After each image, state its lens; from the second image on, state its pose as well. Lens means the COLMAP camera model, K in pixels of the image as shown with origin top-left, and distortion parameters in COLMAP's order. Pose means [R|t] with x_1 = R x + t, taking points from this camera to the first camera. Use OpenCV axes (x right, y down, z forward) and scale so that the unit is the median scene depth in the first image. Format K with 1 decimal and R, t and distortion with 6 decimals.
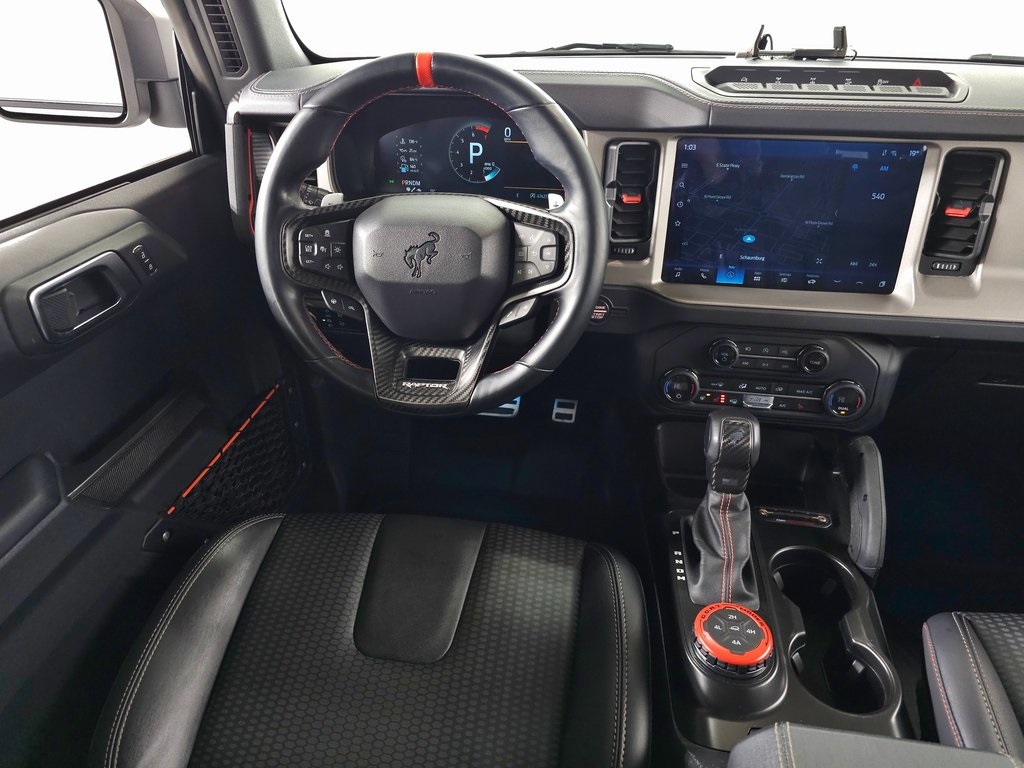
lens RADIAL K [[694.4, 0, 511.2], [0, 694.4, 379.1], [0, 0, 1]] dist [0.083369, -0.105670]
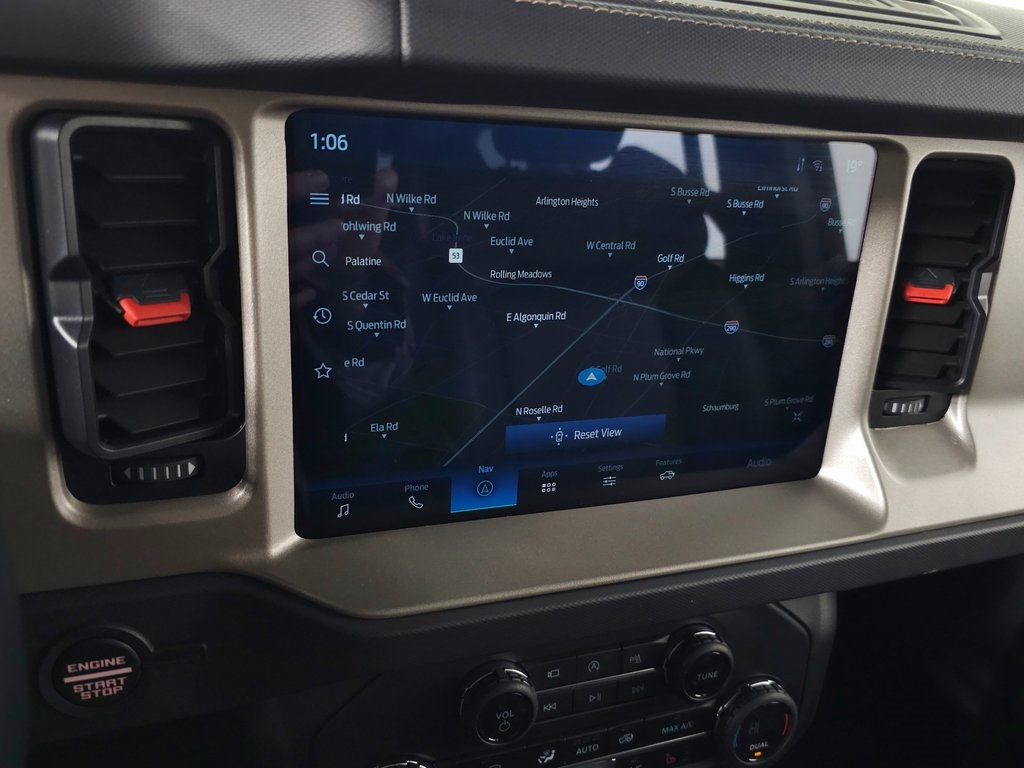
lens RADIAL K [[787.3, 0, 514.7], [0, 787.3, 378.7], [0, 0, 1]] dist [-0.001144, -0.002658]
pose [[0.870854, -0.124401, 0.475540, 0.148260], [0.149284, 0.988684, -0.014743, -0.210712], [-0.468325, 0.083830, 0.879570, 0.669417]]
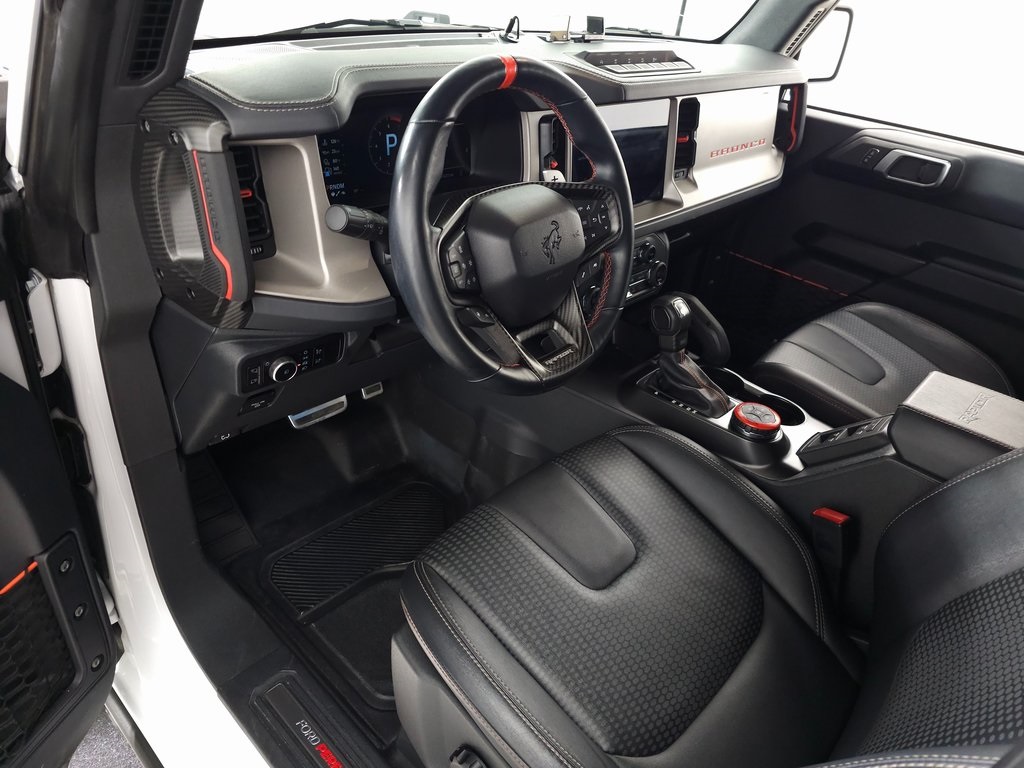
lens RADIAL K [[694.4, 0, 511.2], [0, 694.4, 379.1], [0, 0, 1]] dist [0.083369, -0.105670]
pose [[0.555677, -0.386862, 0.735909, -0.958092], [0.320894, 0.916355, 0.239418, -0.239798], [-0.766975, 0.103109, 0.633339, 0.332989]]
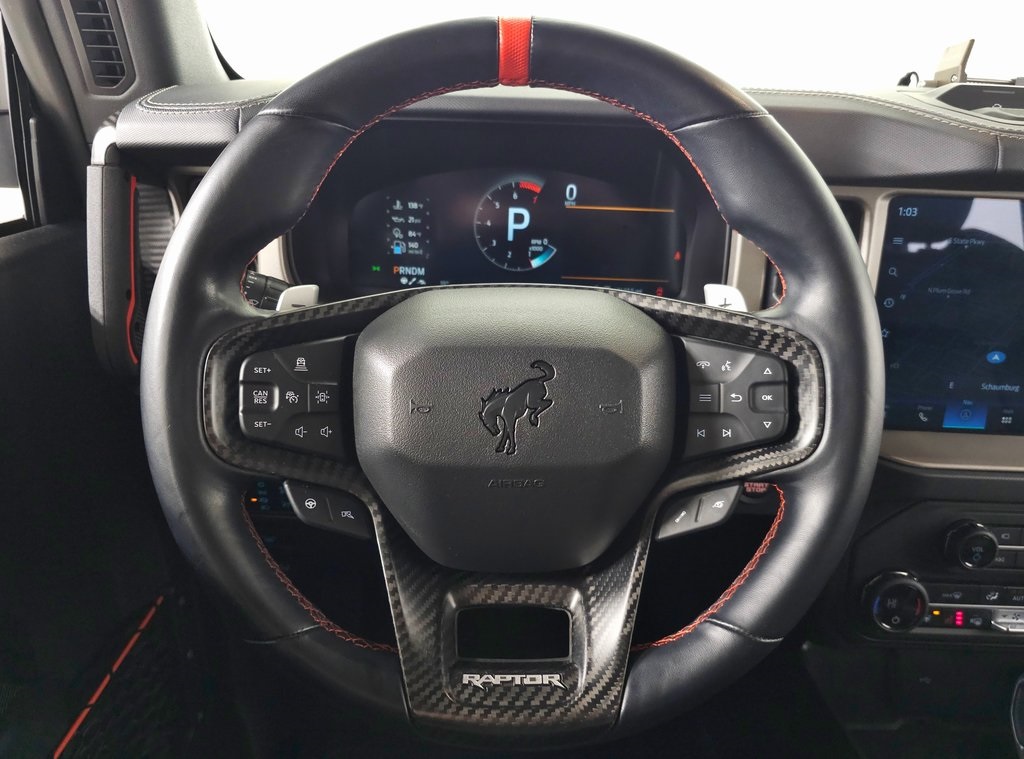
lens RADIAL K [[709.8, 0, 512.9], [0, 709.8, 369.5], [0, 0, 1]] dist [0.051264, -0.063559]
pose [[0.987885, -0.018637, 0.154062, -0.184234], [0.041738, 0.988091, -0.148103, -0.119274], [-0.149467, 0.152739, 0.976898, 0.472352]]
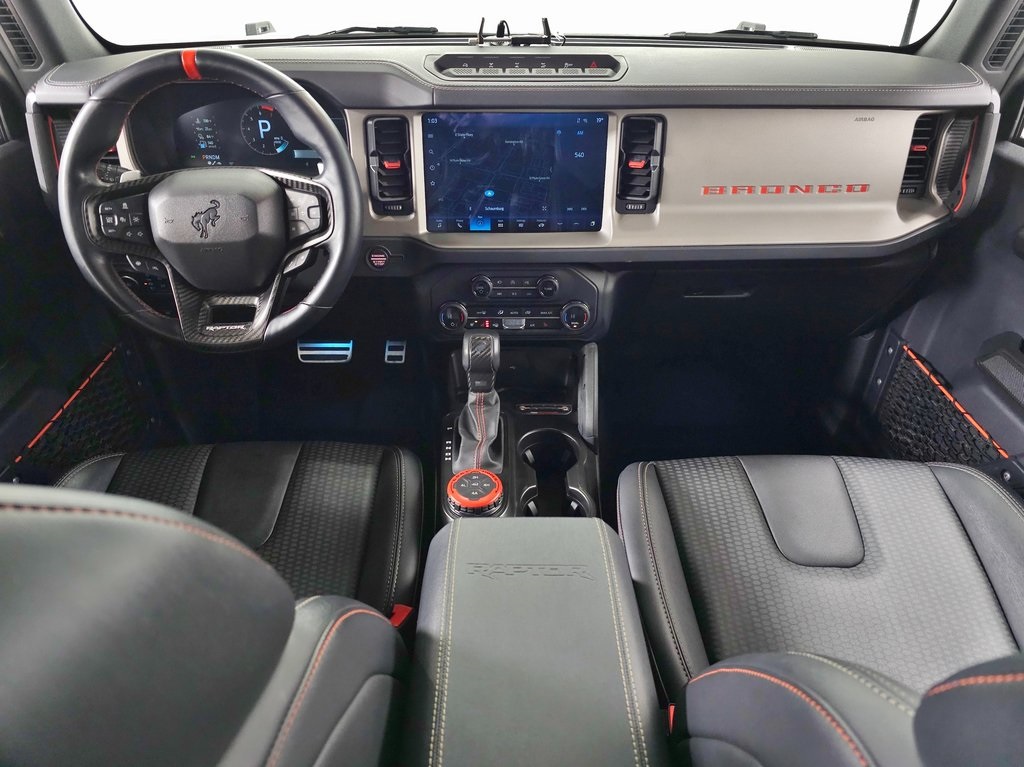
lens RADIAL K [[696.6, 0, 512.0], [0, 696.6, 383.5], [0, 0, 1]] dist [0.062237, -0.054200]
pose [[0.986289, -0.091264, 0.137492, 0.182213], [0.083004, 0.994449, 0.064670, 0.064549], [-0.142631, -0.052370, 0.988389, -0.278104]]
